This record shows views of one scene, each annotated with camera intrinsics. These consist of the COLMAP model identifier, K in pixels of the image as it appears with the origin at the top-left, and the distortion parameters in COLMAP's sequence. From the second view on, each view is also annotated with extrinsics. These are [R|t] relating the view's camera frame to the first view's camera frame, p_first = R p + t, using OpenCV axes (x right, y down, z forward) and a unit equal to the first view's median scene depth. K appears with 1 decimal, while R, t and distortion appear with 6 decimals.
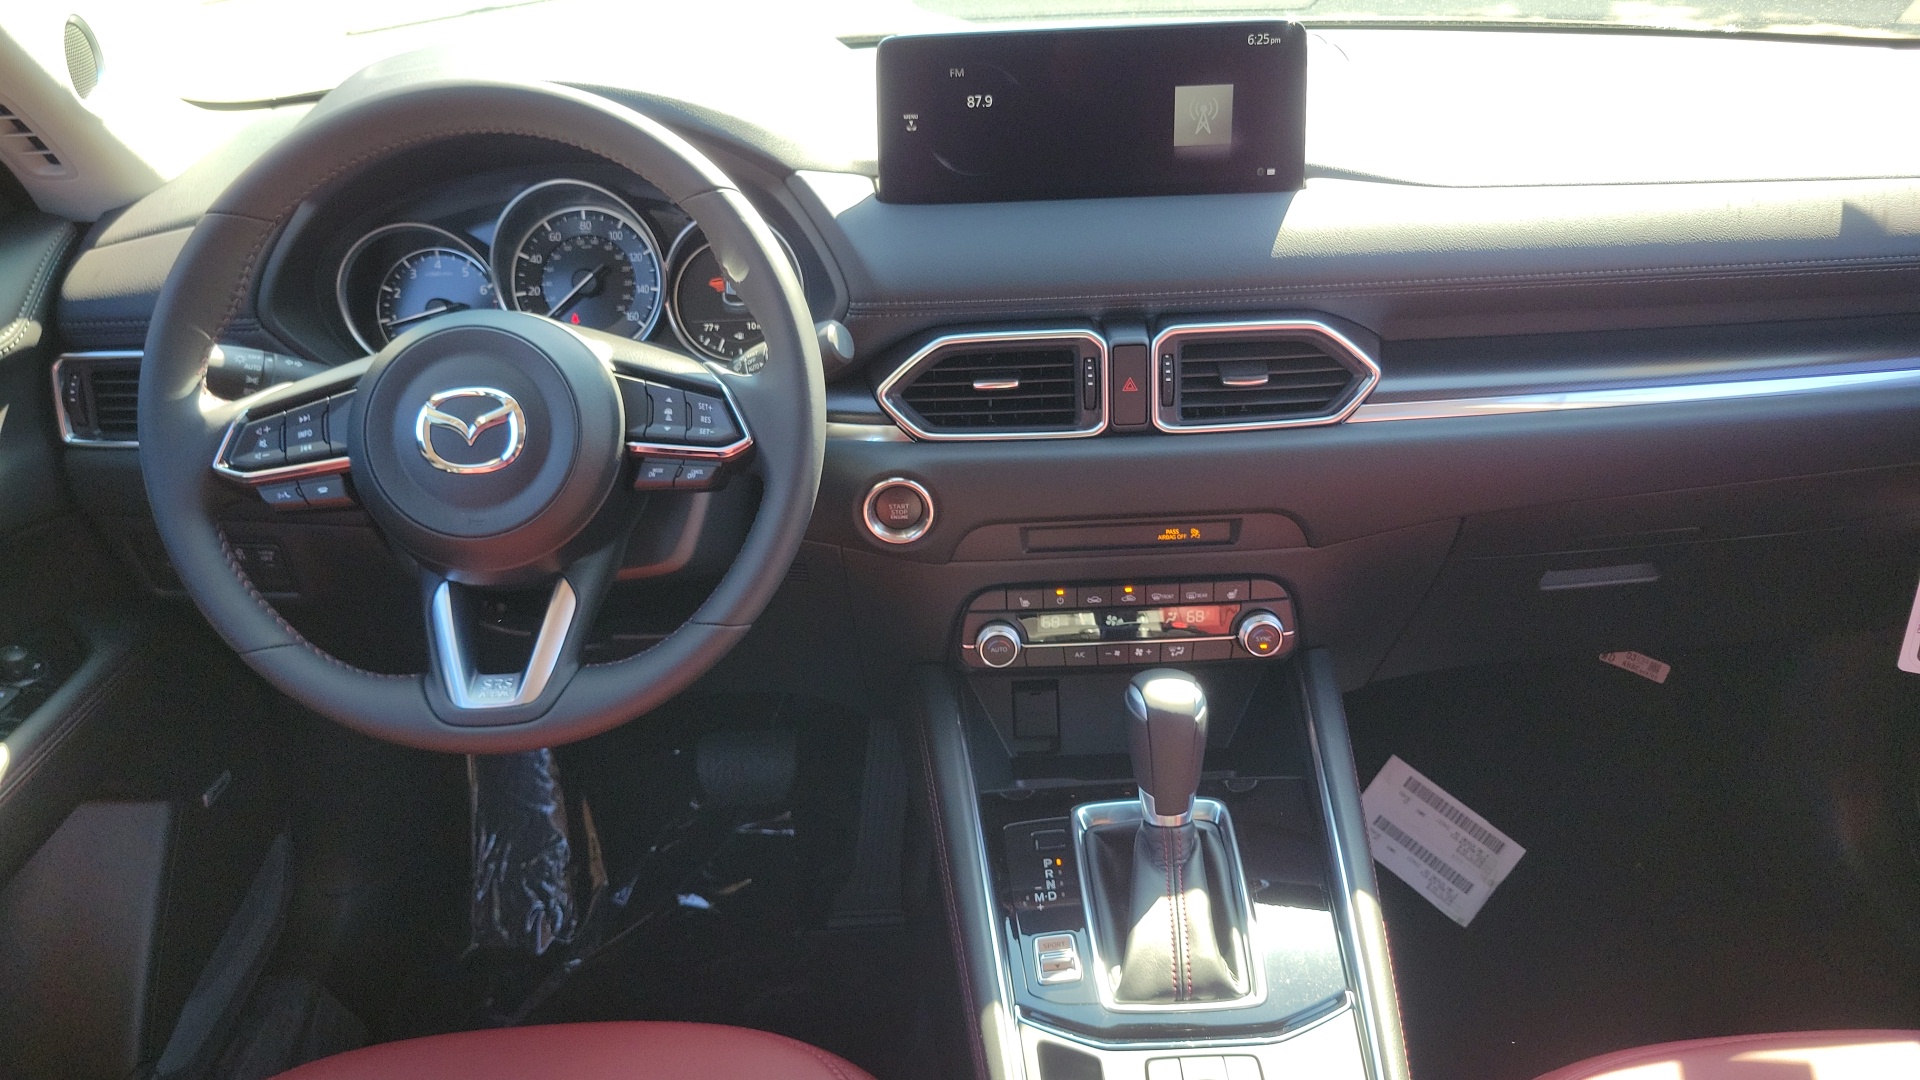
lens RADIAL K [[1492.6, 0, 1004.0], [0, 1492.6, 539.9], [0, 0, 1]] dist [0.016113, -0.020369]
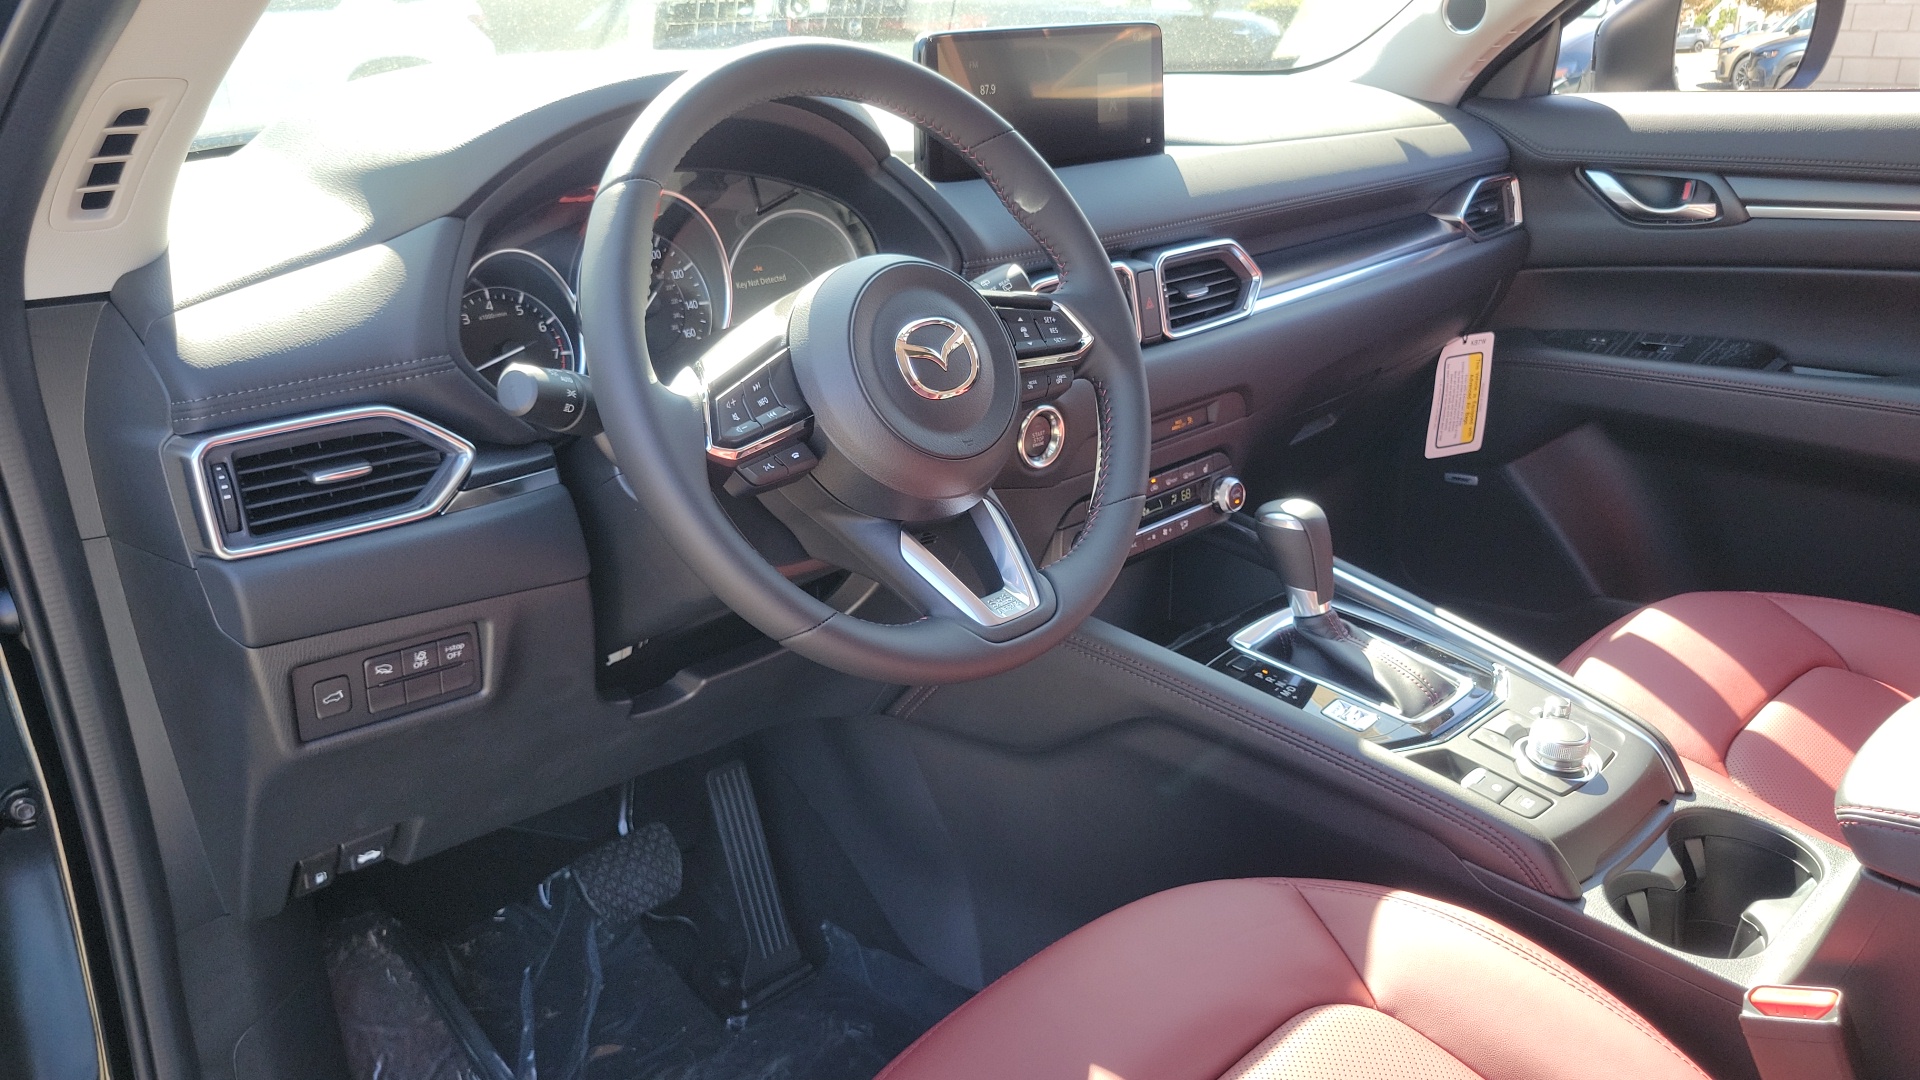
lens RADIAL K [[1492.6, 0, 998.2], [0, 1492.6, 531.5], [0, 0, 1]] dist [0.016113, -0.020369]
pose [[0.719368, -0.221078, 0.658509, -0.848902], [0.310857, 0.950234, -0.020570, 0.061097], [-0.621190, 0.219499, 0.752292, 0.188763]]
